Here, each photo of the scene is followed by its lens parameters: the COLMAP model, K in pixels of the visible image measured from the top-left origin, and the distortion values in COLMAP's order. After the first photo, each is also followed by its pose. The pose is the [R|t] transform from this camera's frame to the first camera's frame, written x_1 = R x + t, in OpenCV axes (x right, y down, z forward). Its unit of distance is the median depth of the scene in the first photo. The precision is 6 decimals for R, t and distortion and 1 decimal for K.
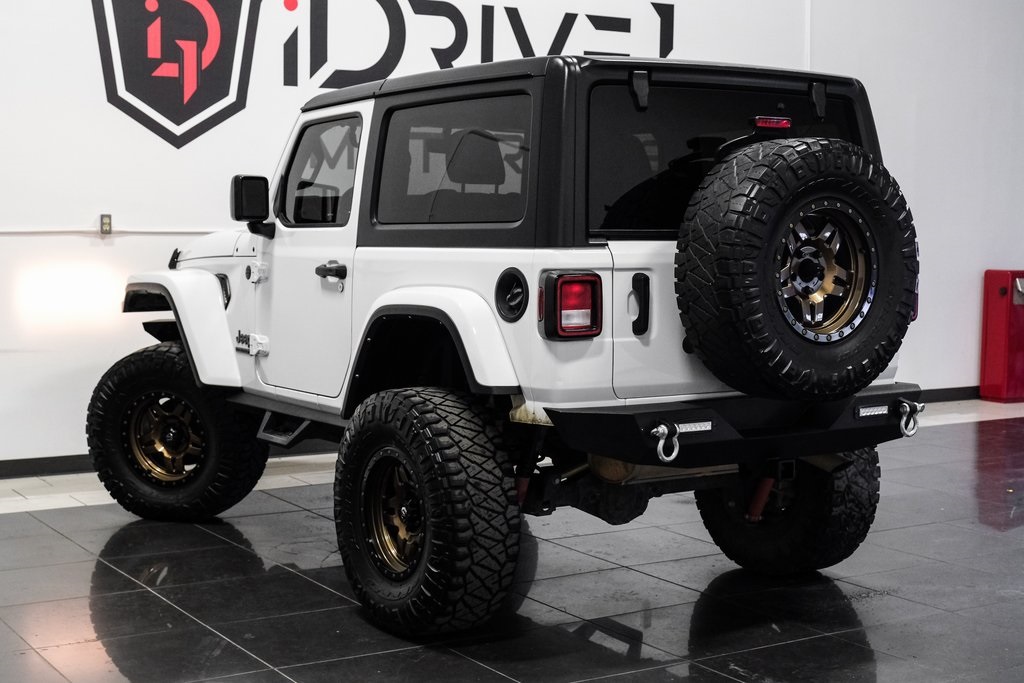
lens RADIAL K [[1564.2, 0, 515.7], [0, 1564.2, 366.4], [0, 0, 1]] dist [-0.059274, 0.000000]
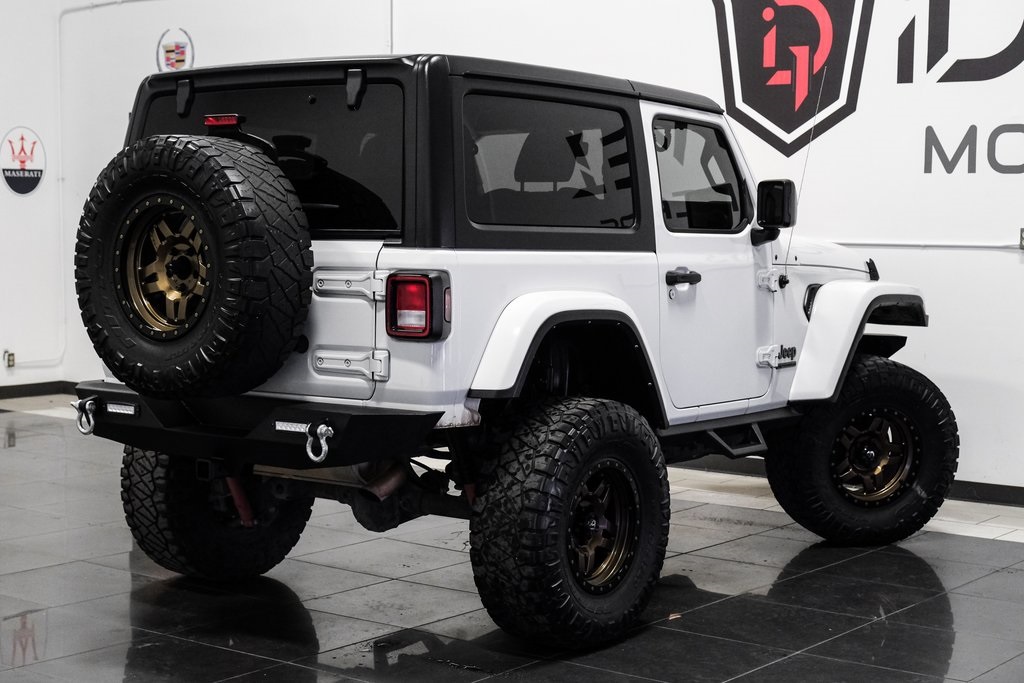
lens RADIAL K [[1687.1, 0, 520.8], [0, 1687.1, 352.9], [0, 0, 1]] dist [-0.061126, 0.000000]
pose [[0.368289, 0.069430, -0.927115, 0.712452], [-0.097384, 0.994603, 0.035799, -0.038002], [0.924597, 0.077102, 0.373062, 0.455153]]
